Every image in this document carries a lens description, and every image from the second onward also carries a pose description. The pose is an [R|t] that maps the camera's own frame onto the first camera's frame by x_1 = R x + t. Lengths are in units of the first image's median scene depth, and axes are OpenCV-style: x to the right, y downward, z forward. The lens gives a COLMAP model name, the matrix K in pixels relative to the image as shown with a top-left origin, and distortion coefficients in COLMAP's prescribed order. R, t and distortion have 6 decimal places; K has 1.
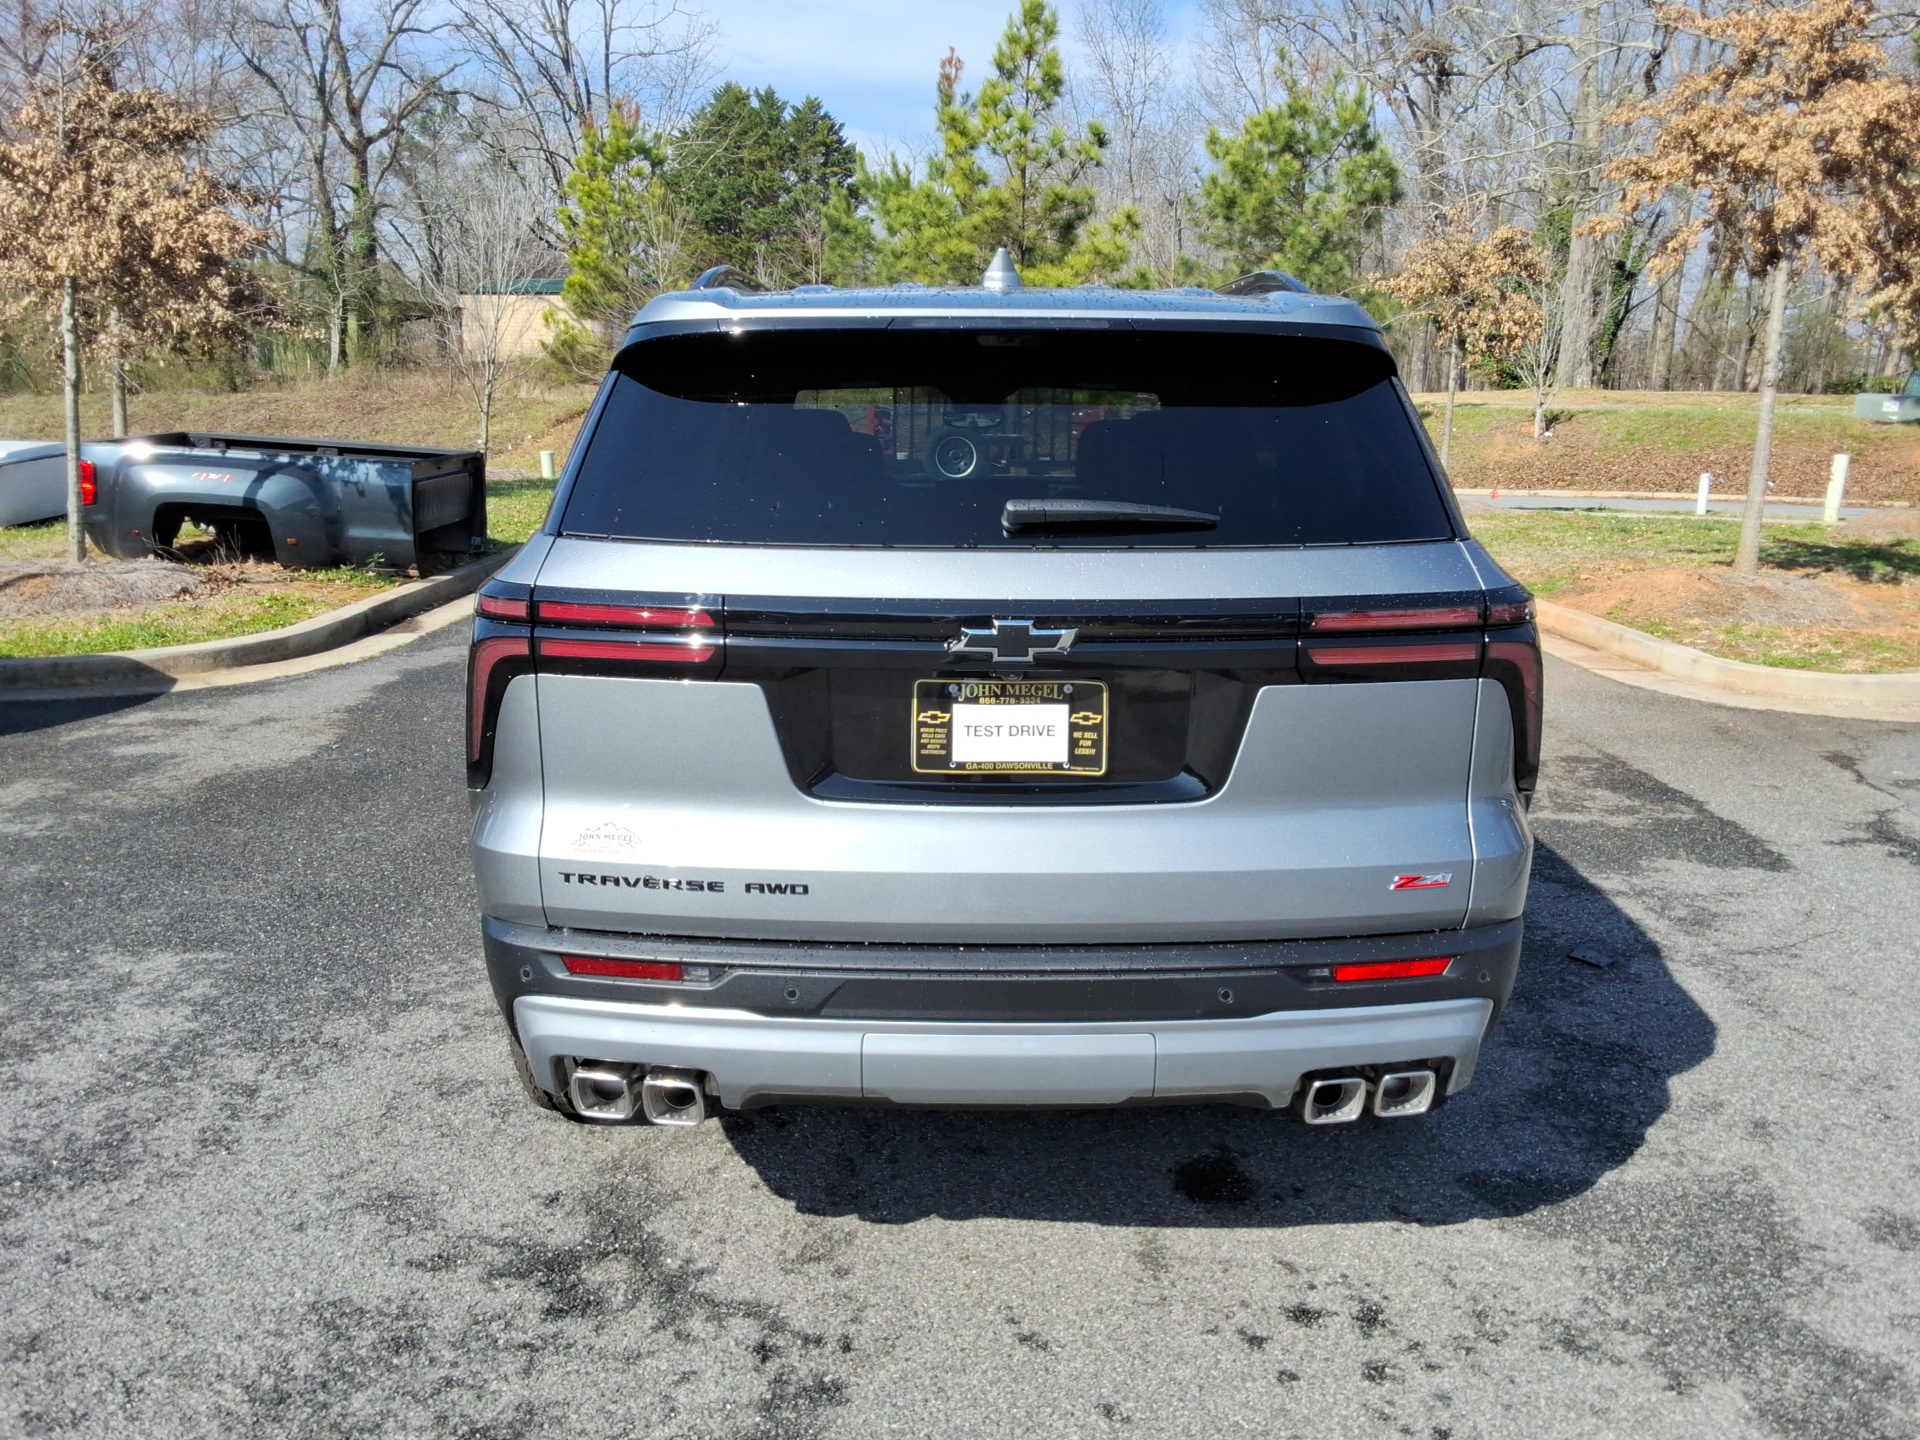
lens RADIAL K [[1541.3, 0, 975.3], [0, 1541.3, 707.2], [0, 0, 1]] dist [0.102193, -0.159629]
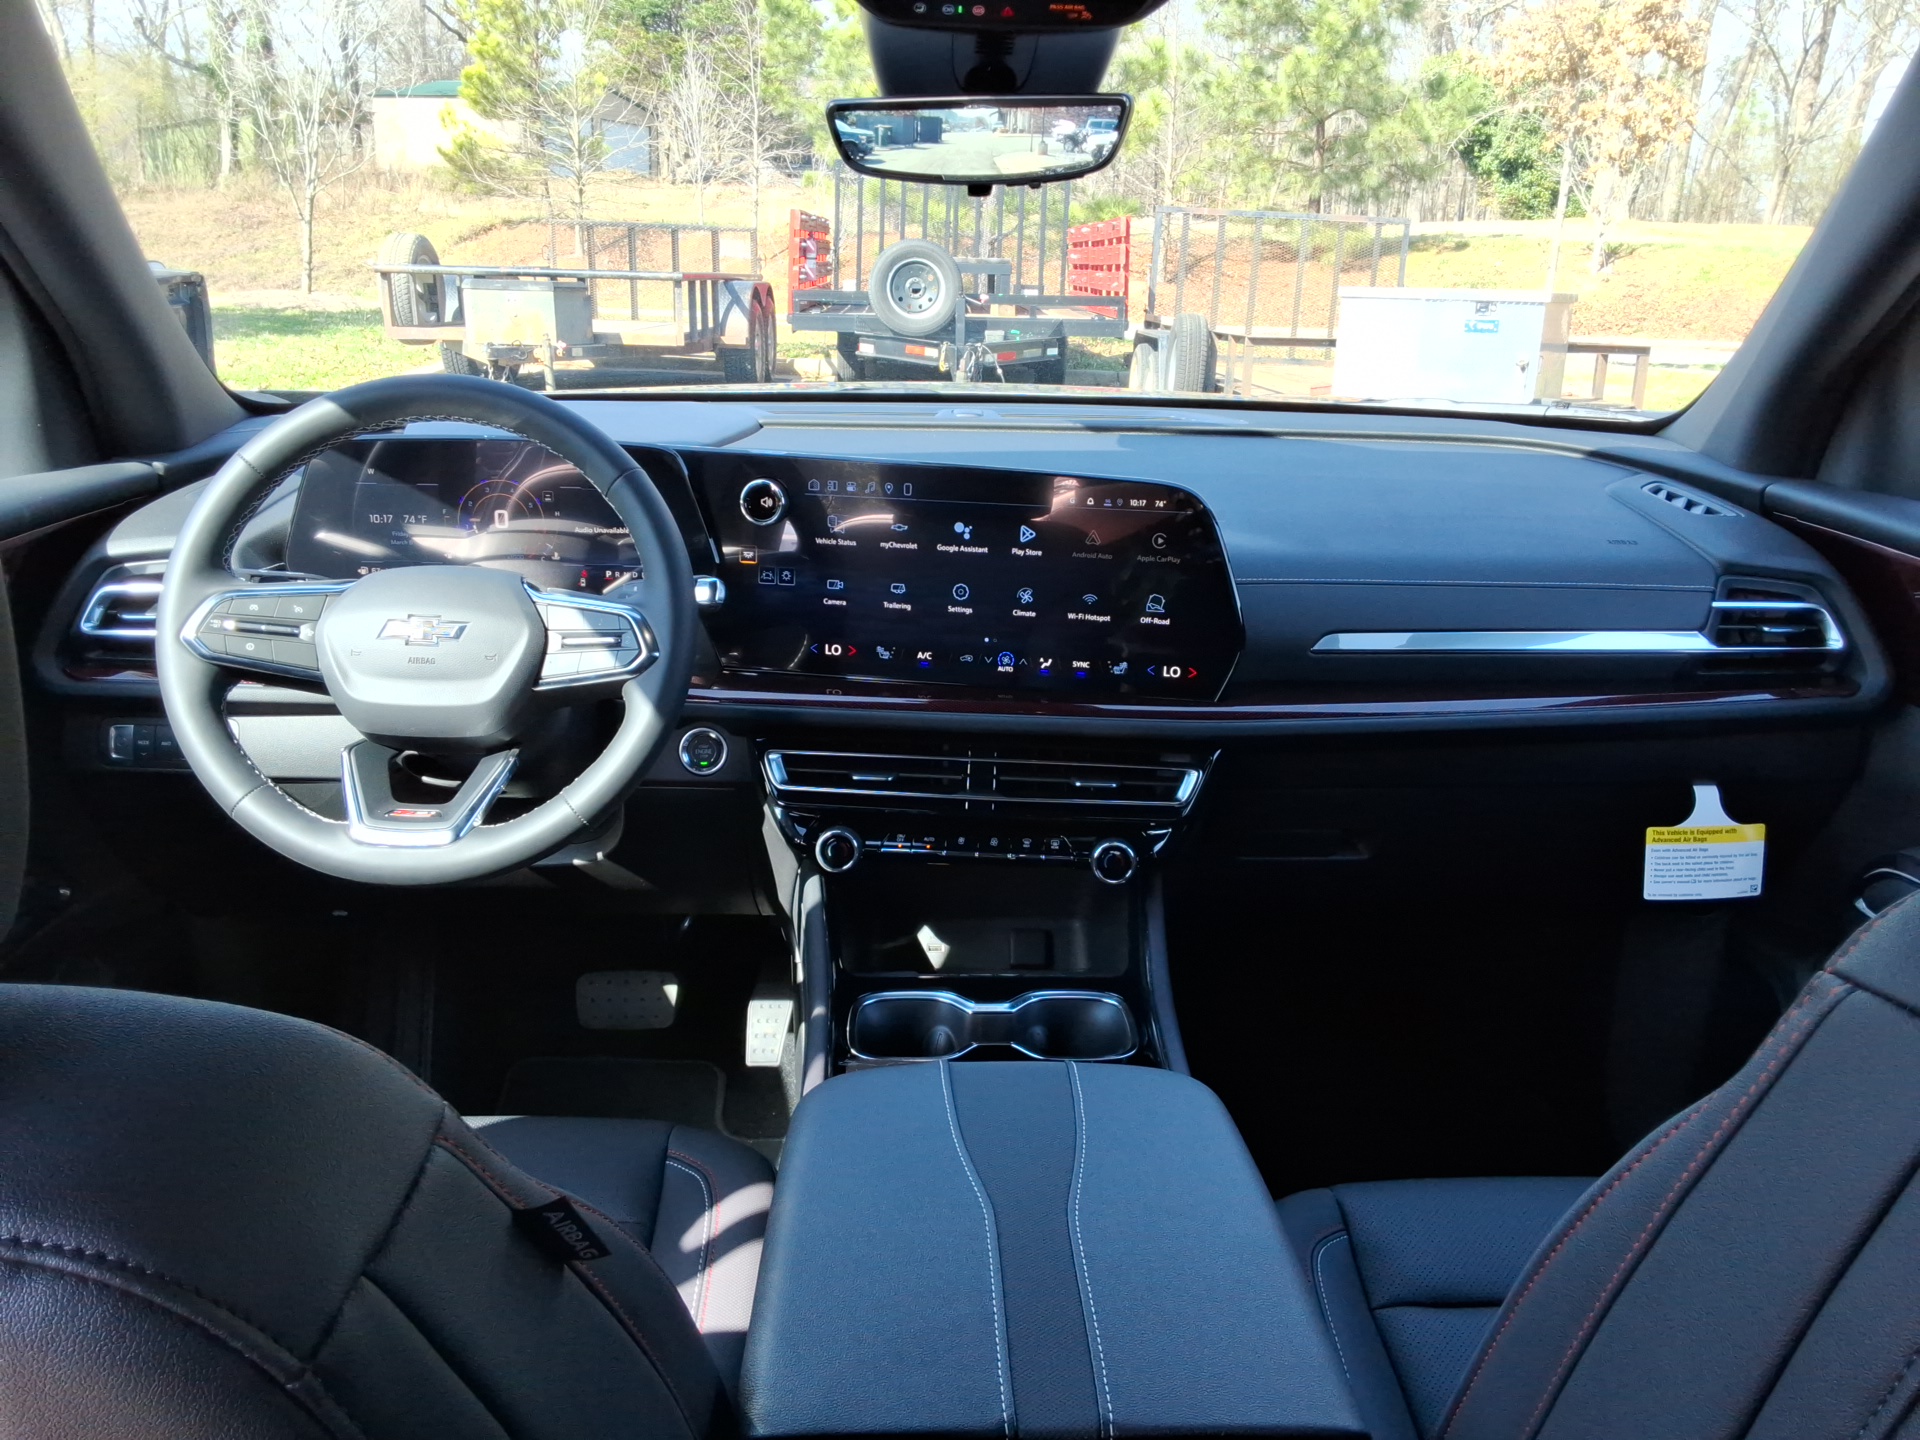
lens RADIAL K [[1541.3, 0, 968.0], [0, 1541.3, 702.5], [0, 0, 1]] dist [0.102193, -0.159629]
pose [[0.999724, 0.007914, 0.022125, -0.001787], [-0.010092, 0.994923, 0.100130, -0.037103], [-0.021220, -0.100326, 0.994728, 0.220439]]
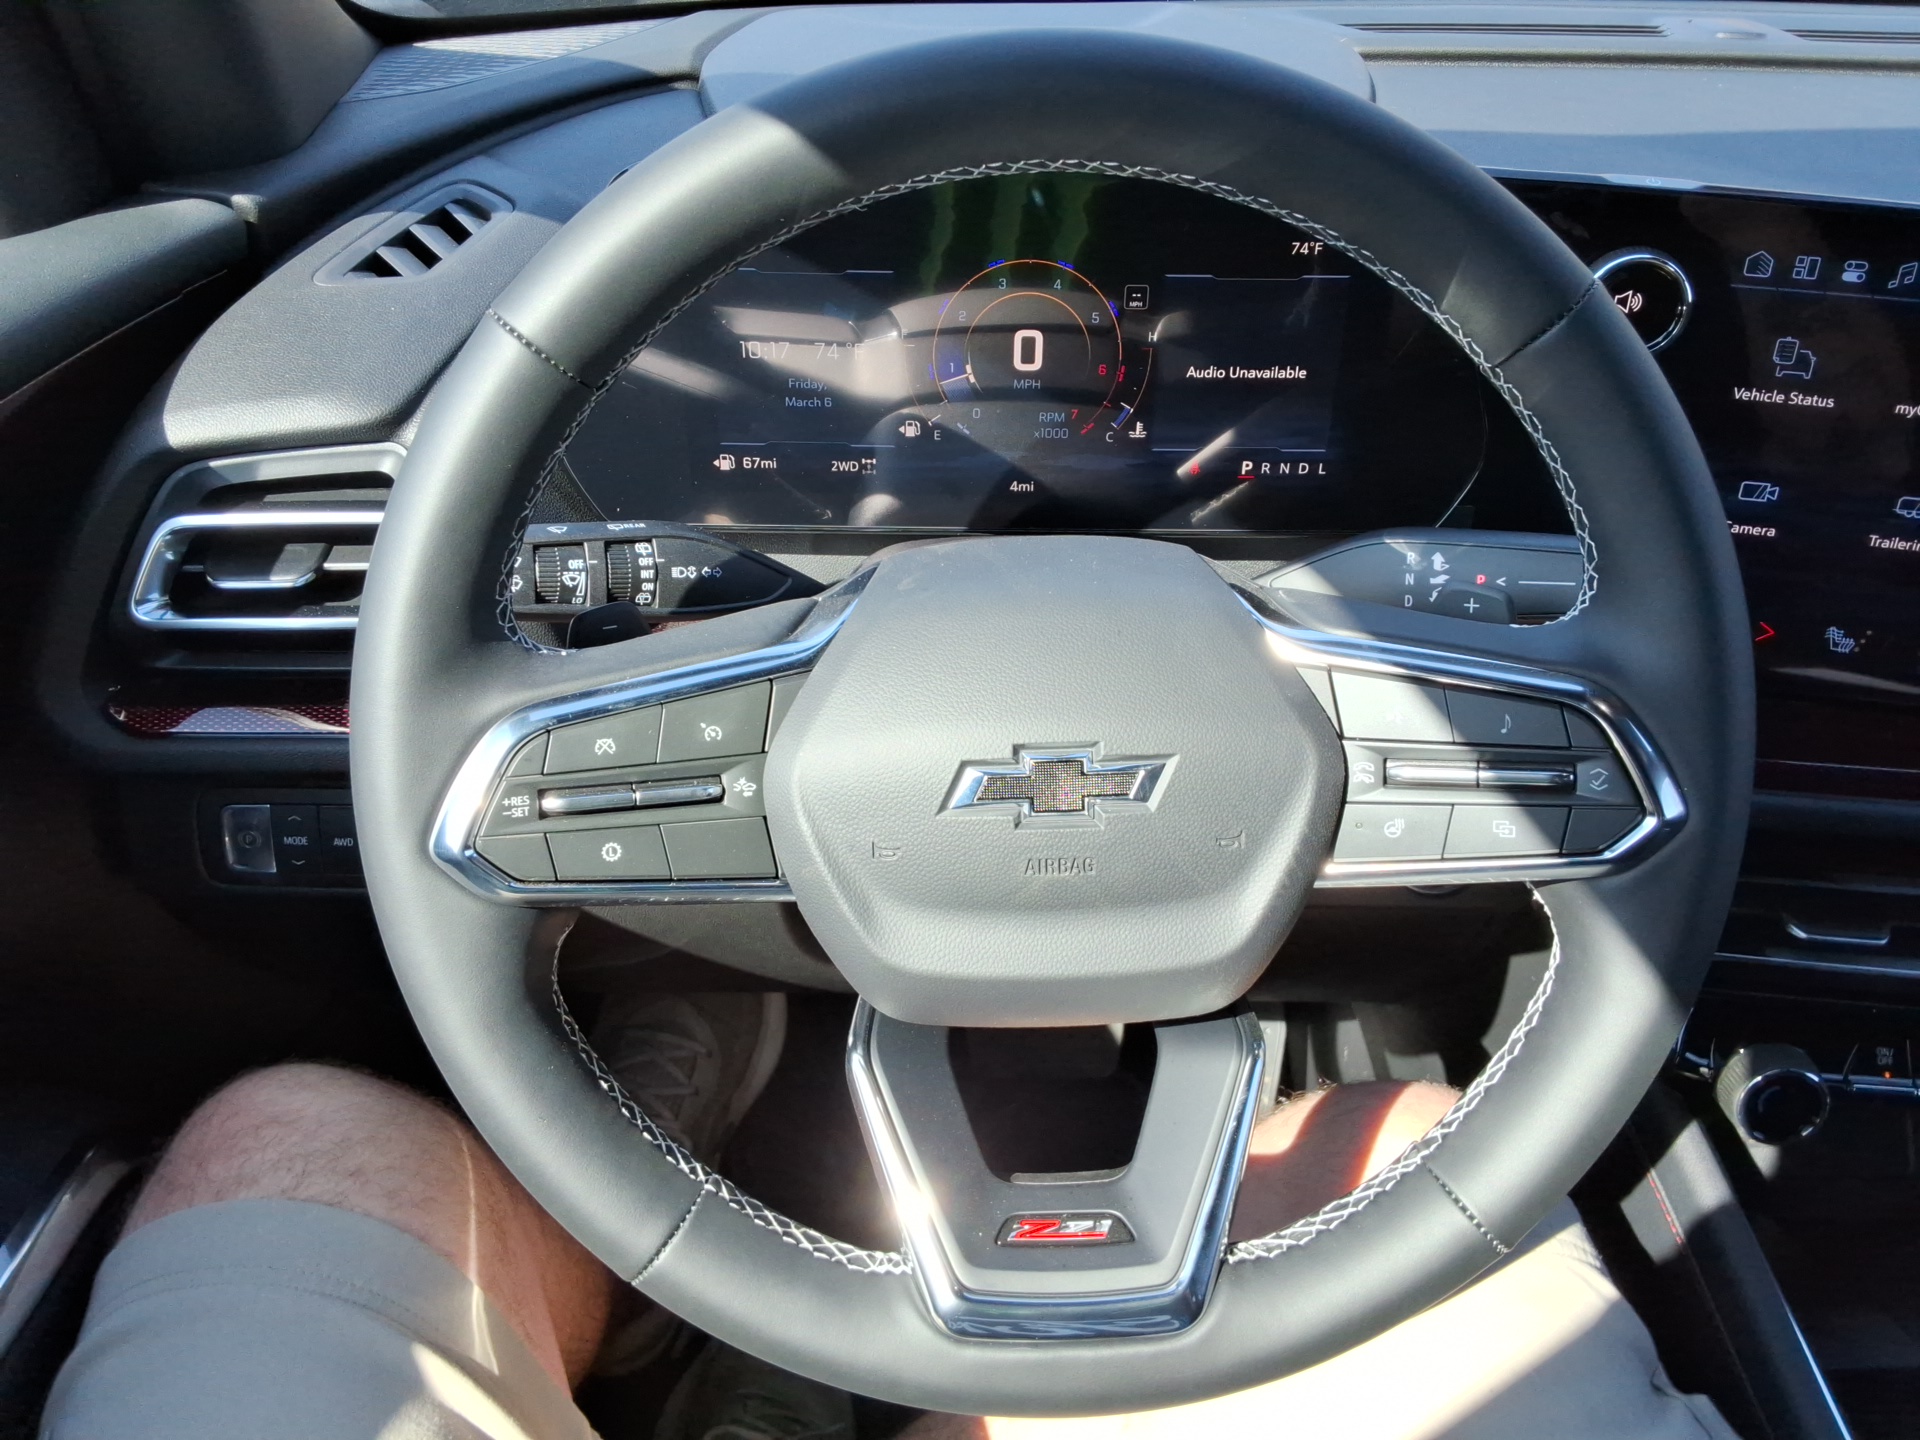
lens RADIAL K [[1488.5, 0, 1000.1], [0, 1488.5, 714.9], [0, 0, 1]] dist [0.052534, -0.071506]
pose [[0.999864, 0.016461, 0.000791, -0.021130], [-0.015754, 0.940620, 0.339095, -0.041097], [0.004838, -0.339062, 0.940752, 0.259498]]
